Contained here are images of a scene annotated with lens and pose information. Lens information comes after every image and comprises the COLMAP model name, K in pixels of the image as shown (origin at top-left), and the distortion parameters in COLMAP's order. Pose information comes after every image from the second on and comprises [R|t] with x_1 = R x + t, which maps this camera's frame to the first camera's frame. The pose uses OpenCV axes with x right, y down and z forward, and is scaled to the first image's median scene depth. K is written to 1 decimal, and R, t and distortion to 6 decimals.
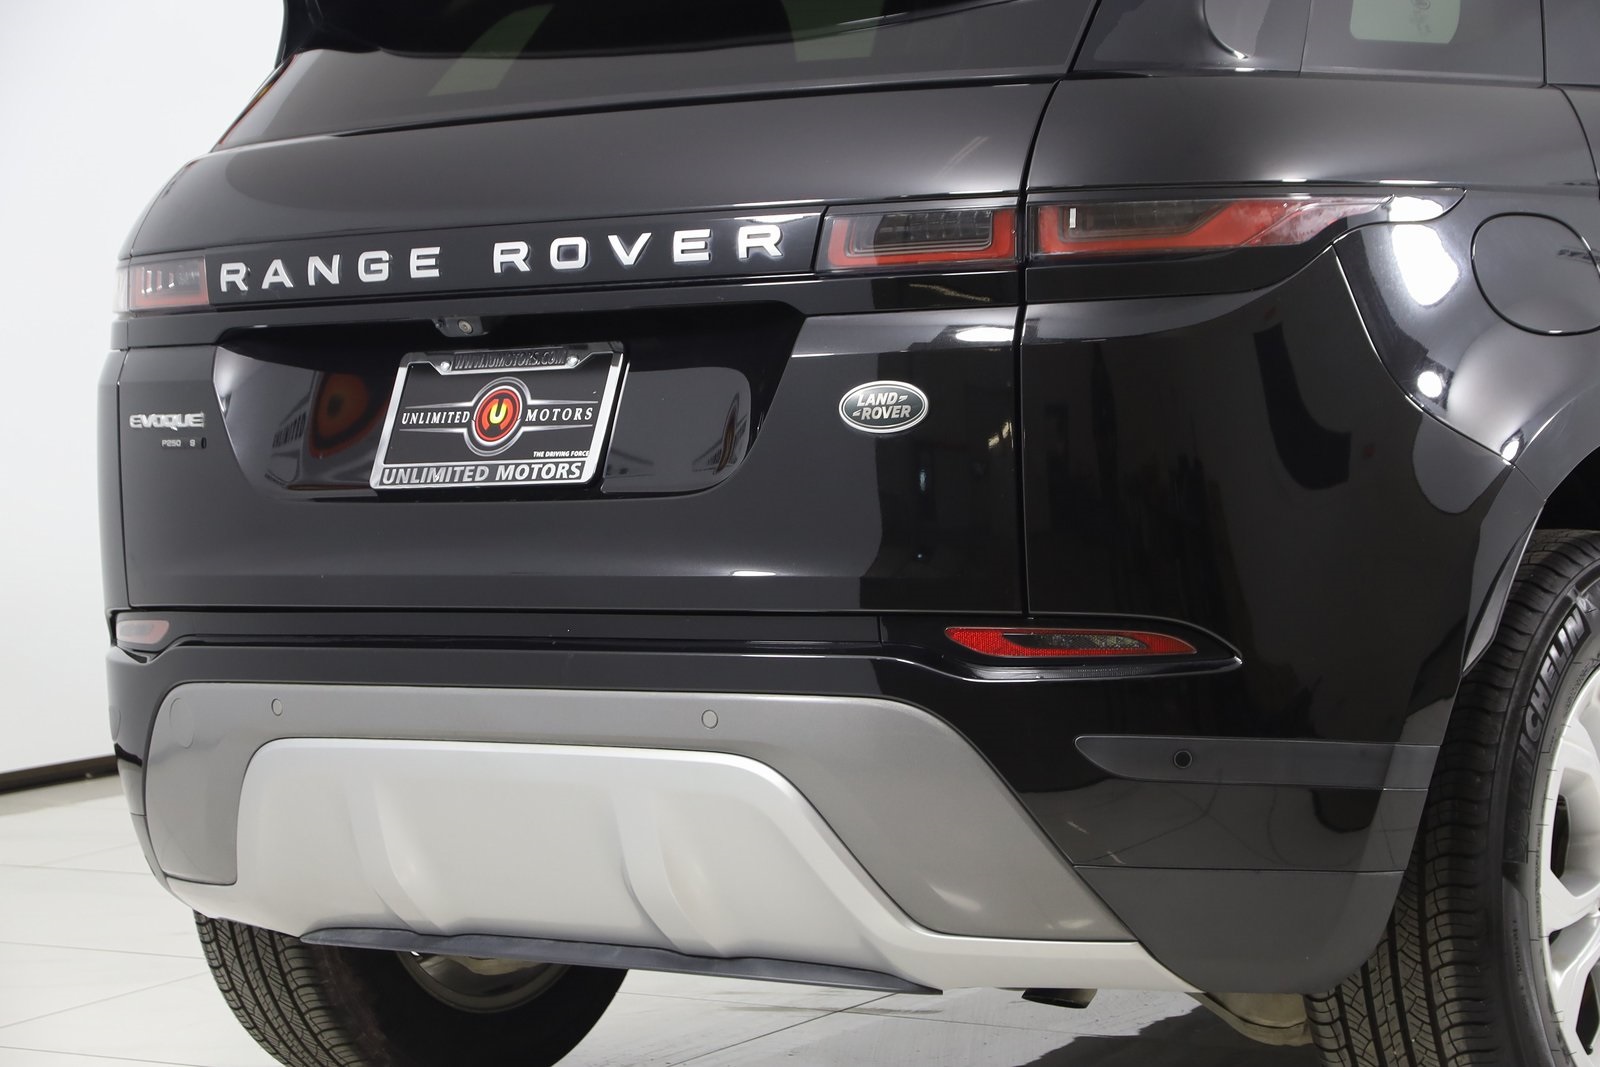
lens RADIAL K [[3872.9, 0, 709.0], [0, 3872.9, 505.6], [0, 0, 1]] dist [0.056087, 0.000000]
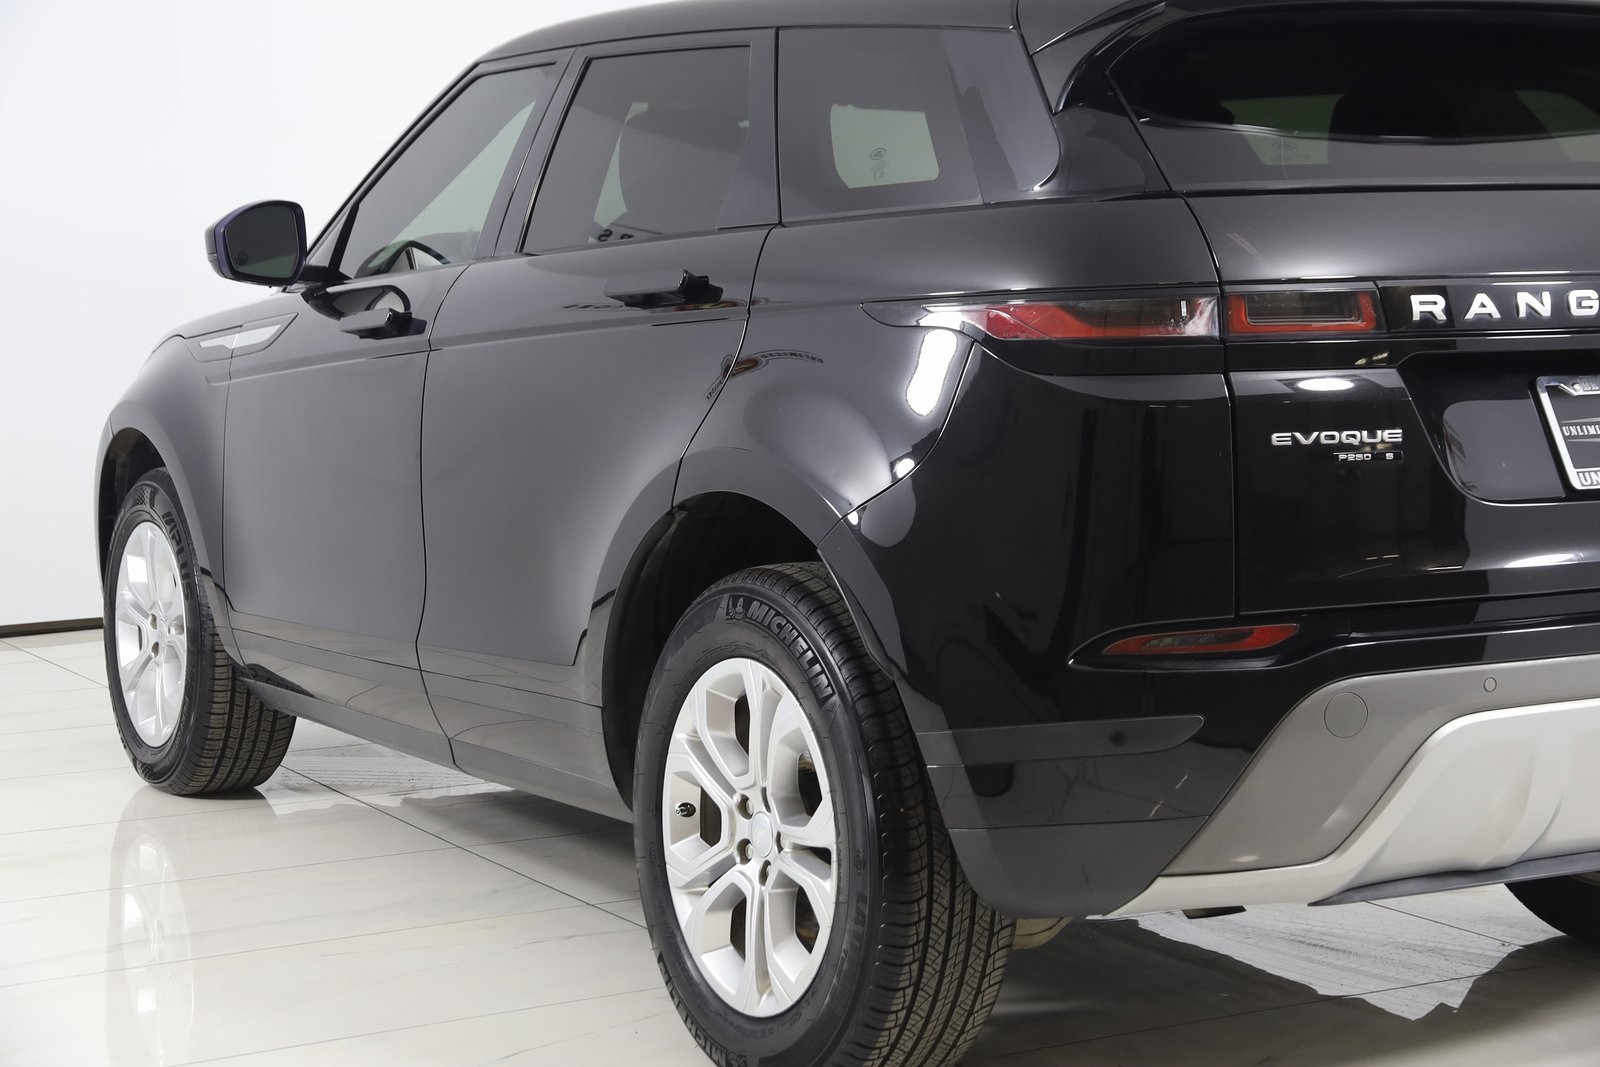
lens RADIAL K [[2925.2, 0, 747.6], [0, 2925.2, 600.1], [0, 0, 1]] dist [0.033518, 0.000000]
pose [[0.392003, -0.037575, 0.919196, -1.031407], [0.050413, 0.998542, 0.019319, -0.000629], [-0.918582, 0.038766, 0.393325, 0.889305]]
